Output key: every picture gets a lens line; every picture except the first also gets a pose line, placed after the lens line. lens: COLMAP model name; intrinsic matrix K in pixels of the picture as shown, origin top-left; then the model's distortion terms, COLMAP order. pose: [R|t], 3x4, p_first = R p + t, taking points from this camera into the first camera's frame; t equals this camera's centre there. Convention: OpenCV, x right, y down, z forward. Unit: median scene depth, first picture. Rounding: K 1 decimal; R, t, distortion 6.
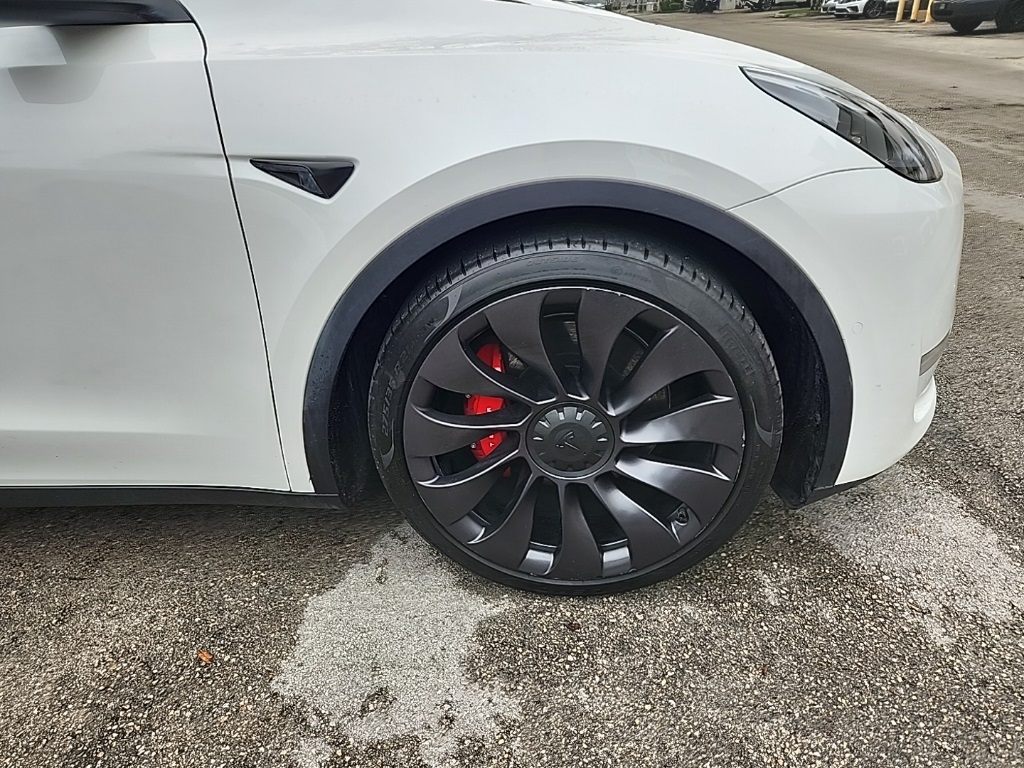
lens RADIAL K [[692.6, 0, 512.0], [0, 692.6, 384.0], [0, 0, 1]] dist [0.071257, -0.058985]
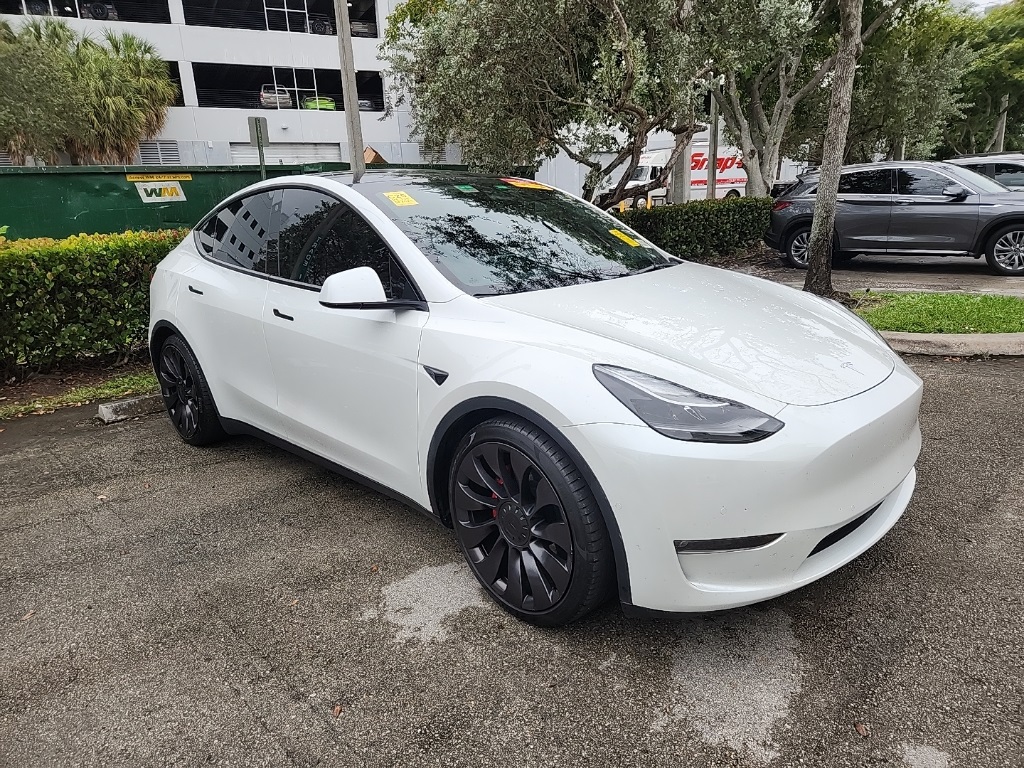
lens RADIAL K [[674.7, 0, 515.3], [0, 674.7, 380.2], [0, 0, 1]] dist [0.071012, -0.055359]
pose [[0.738920, 0.186645, -0.647426, 1.230765], [-0.303483, 0.950077, -0.072475, -0.163052], [0.601577, 0.250036, 0.758674, -0.533188]]
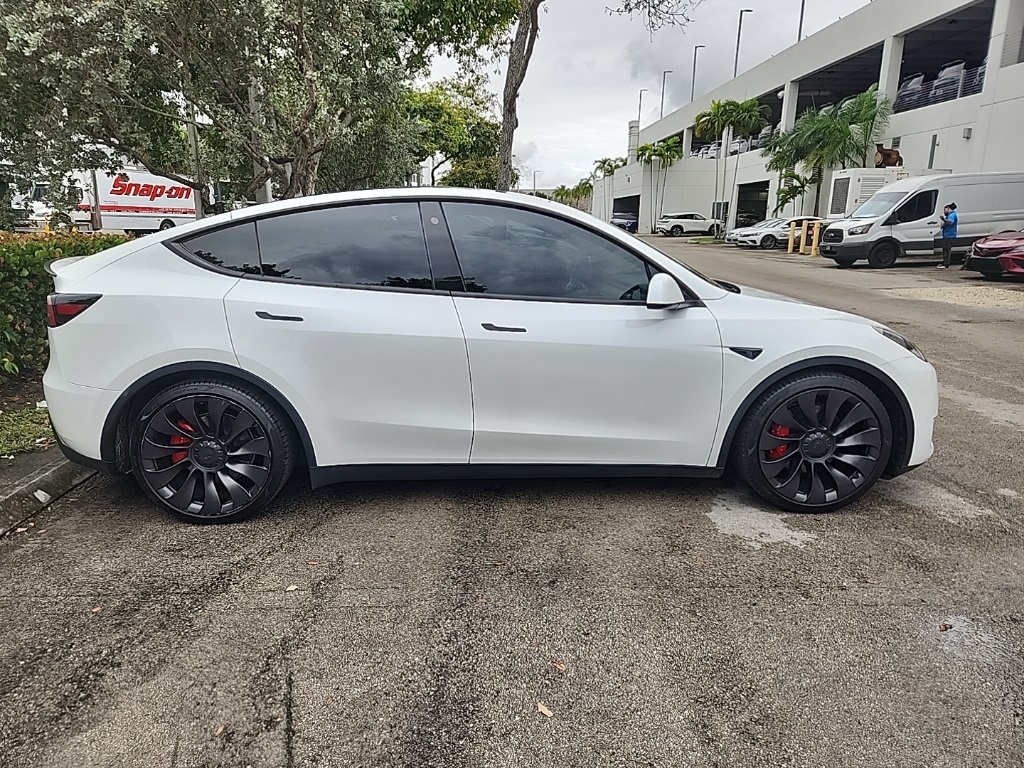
lens RADIAL K [[678.9, 0, 493.8], [0, 678.9, 382.7], [0, 0, 1]] dist [0.073900, -0.053693]
pose [[0.995796, 0.033241, 0.085360, -1.456341], [-0.010926, 0.968285, -0.249608, 0.541806], [-0.090950, 0.247626, 0.964577, -1.619977]]
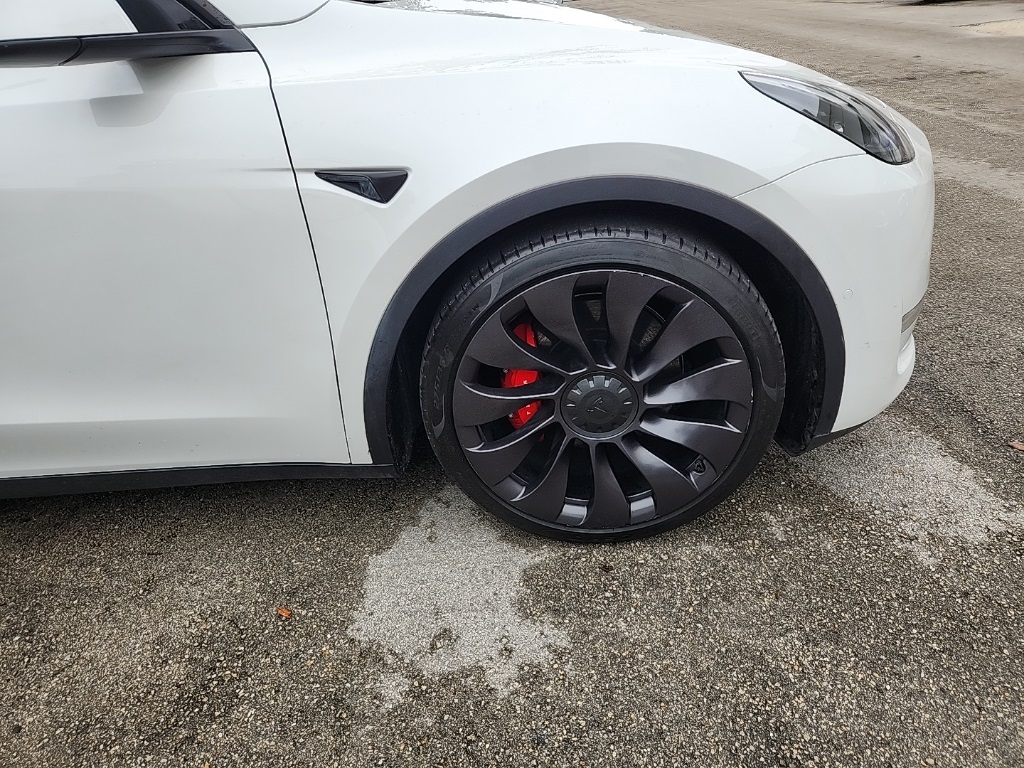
lens RADIAL K [[674.7, 0, 515.3], [0, 674.7, 380.2], [0, 0, 1]] dist [0.071012, -0.055359]
pose [[0.998561, -0.049902, 0.019630, -0.073182], [0.049404, 0.998464, 0.025063, 0.005715], [-0.020851, -0.024057, 0.999493, -0.103082]]
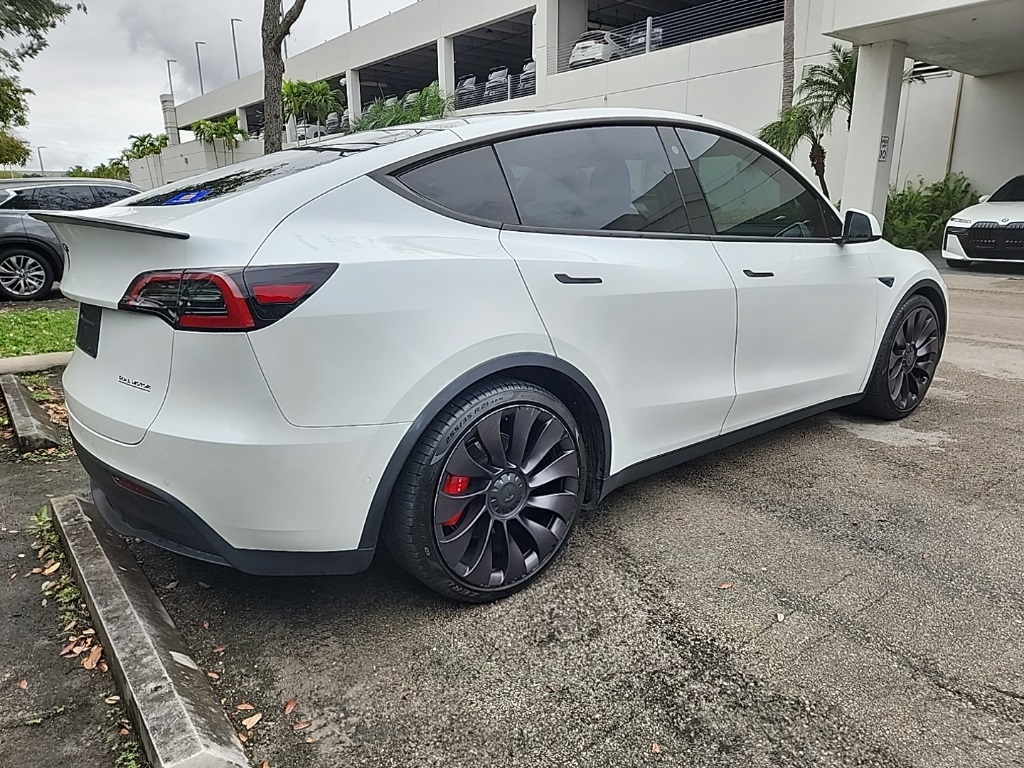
lens RADIAL K [[692.1, 0, 514.7], [0, 692.1, 396.4], [0, 0, 1]] dist [0.072789, -0.060365]
pose [[0.746650, -0.132470, 0.651894, -3.464192], [0.285709, 0.948841, -0.134426, 0.162974], [-0.600736, 0.286621, 0.746300, -0.304634]]
